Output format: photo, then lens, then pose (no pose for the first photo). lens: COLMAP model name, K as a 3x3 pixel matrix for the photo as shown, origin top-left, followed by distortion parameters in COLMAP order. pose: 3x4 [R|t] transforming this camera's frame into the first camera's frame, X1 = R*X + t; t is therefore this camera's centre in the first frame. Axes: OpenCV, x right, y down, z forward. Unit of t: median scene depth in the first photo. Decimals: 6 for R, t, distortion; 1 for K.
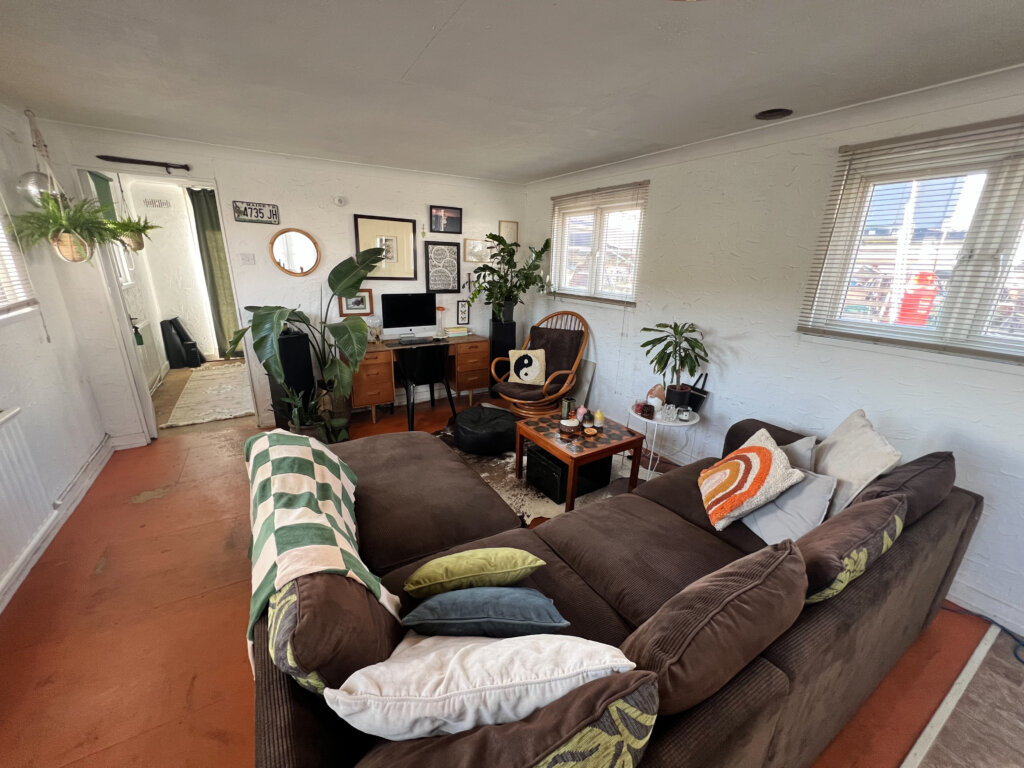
lens RADIAL K [[408.6, 0, 512.8], [0, 408.6, 385.7], [0, 0, 1]] dist [-0.001097, -0.000418]
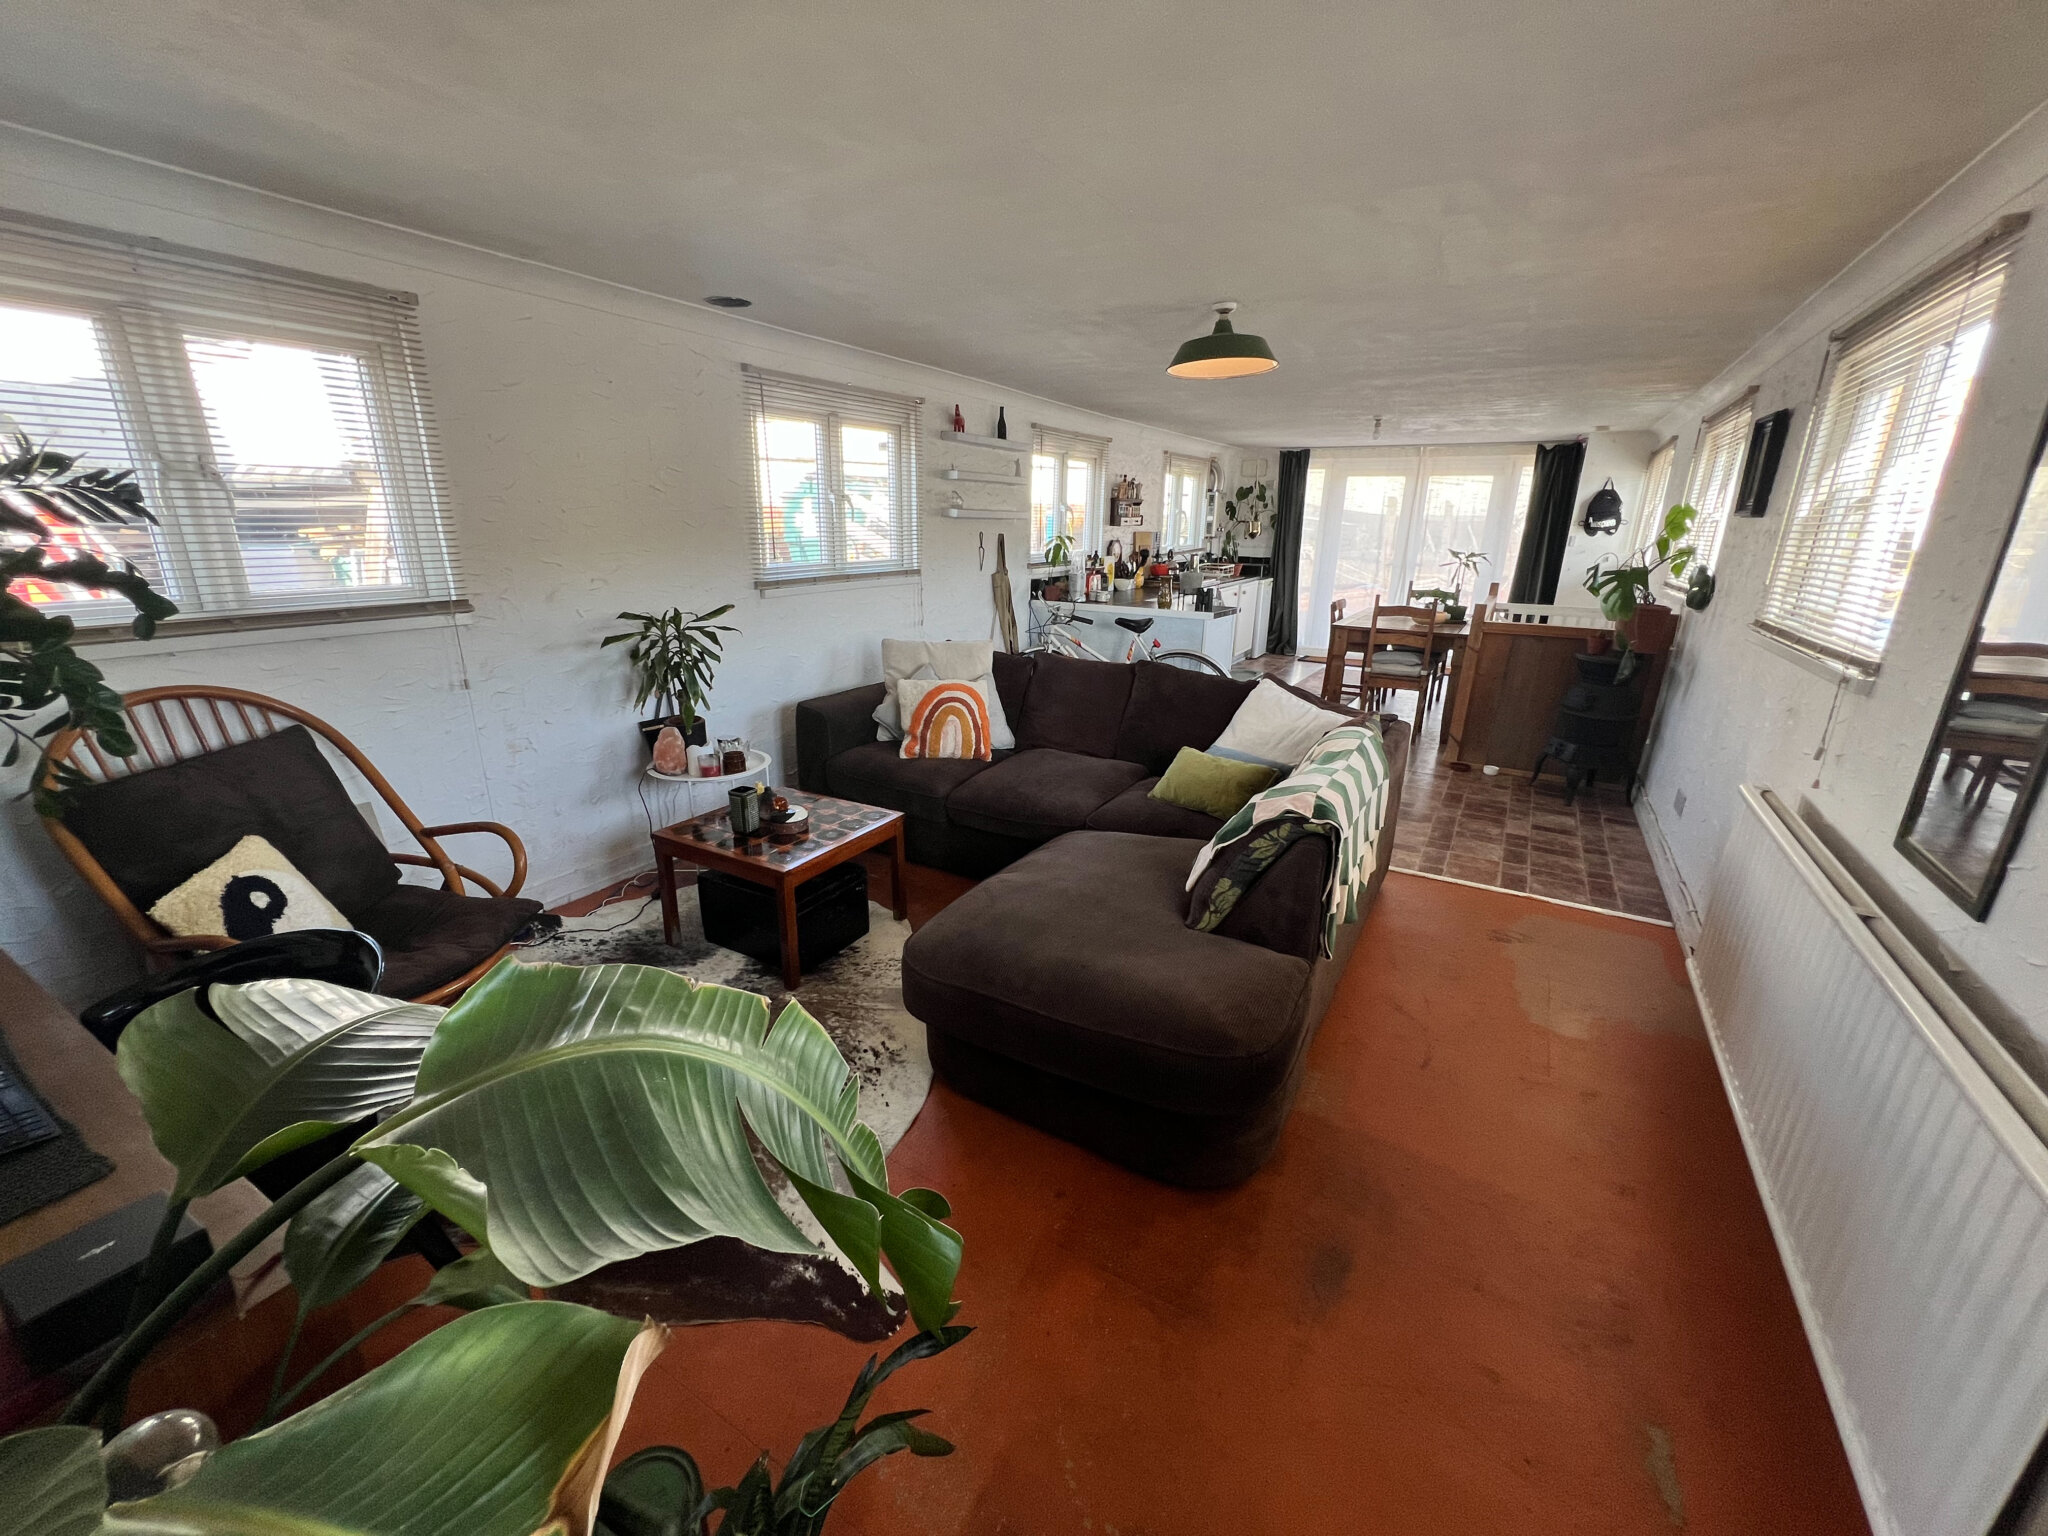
lens RADIAL K [[817.2, 0, 1025.7], [0, 817.2, 771.5], [0, 0, 1]] dist [-0.001097, -0.000418]
pose [[-0.467333, -0.301050, 0.831245, -0.604978], [0.229786, 0.866560, 0.443027, -0.250837], [-0.853697, 0.398050, -0.335795, 0.751714]]
